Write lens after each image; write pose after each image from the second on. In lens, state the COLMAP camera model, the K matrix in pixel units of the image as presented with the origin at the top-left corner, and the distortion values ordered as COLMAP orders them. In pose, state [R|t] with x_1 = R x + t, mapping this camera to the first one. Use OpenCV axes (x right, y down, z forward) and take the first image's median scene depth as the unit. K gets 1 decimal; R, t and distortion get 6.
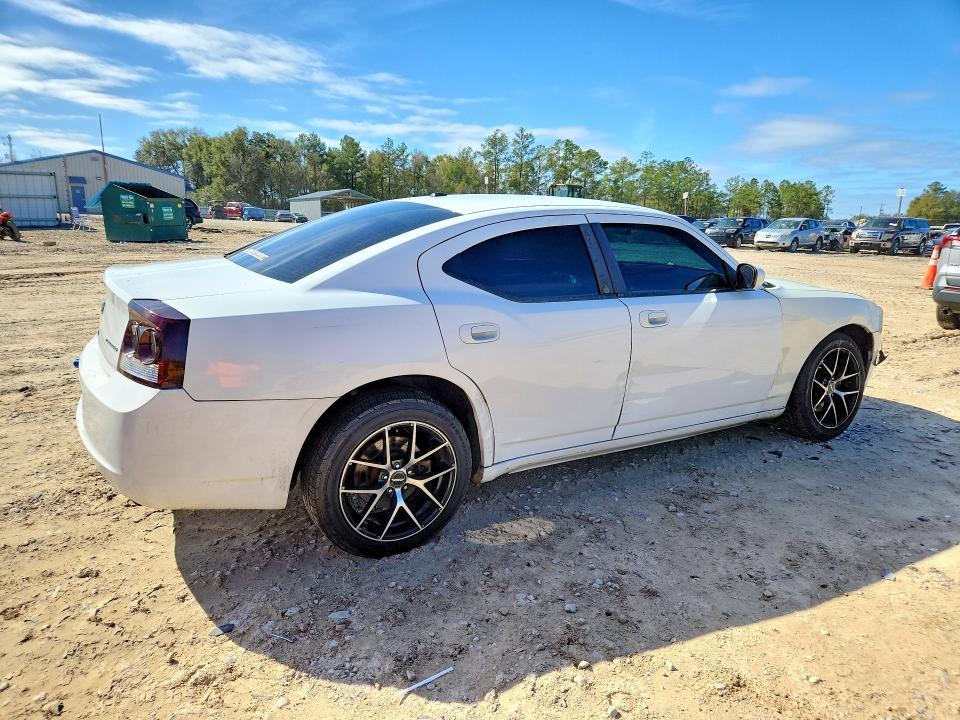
lens RADIAL K [[761.4, 0, 480.0], [0, 761.4, 360.0], [0, 0, 1]] dist [0.017666, 0.008395]
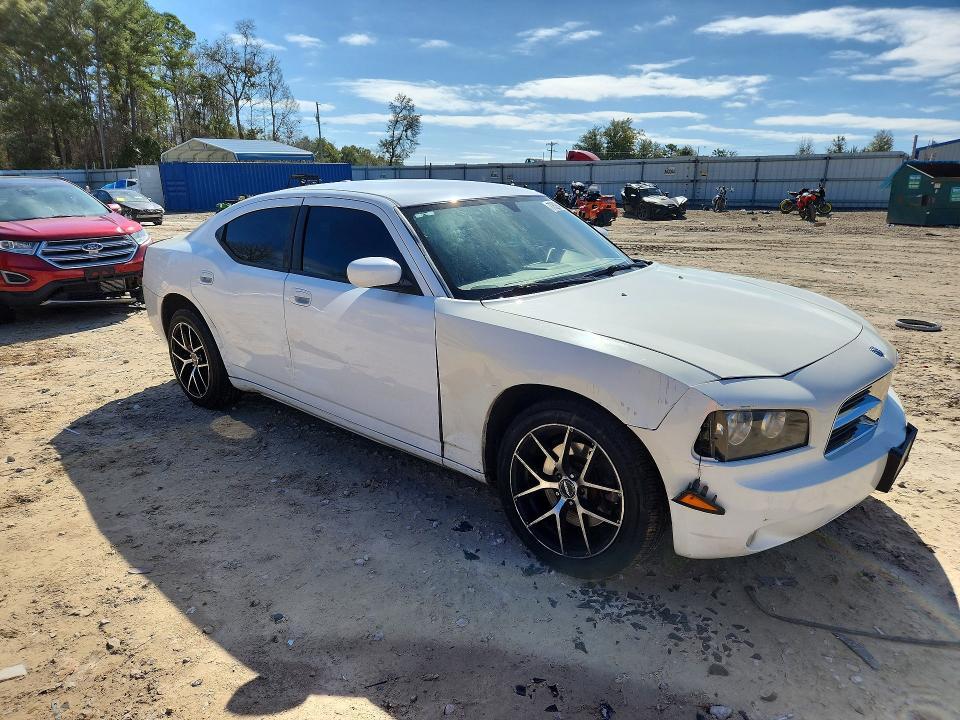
lens RADIAL K [[761.4, 0, 480.0], [0, 761.4, 360.0], [0, 0, 1]] dist [0.017666, 0.008395]
pose [[0.175619, 0.206784, -0.962496, 1.009417], [-0.183859, 0.967378, 0.174286, -0.153865], [0.967137, 0.146356, 0.207909, 0.799291]]
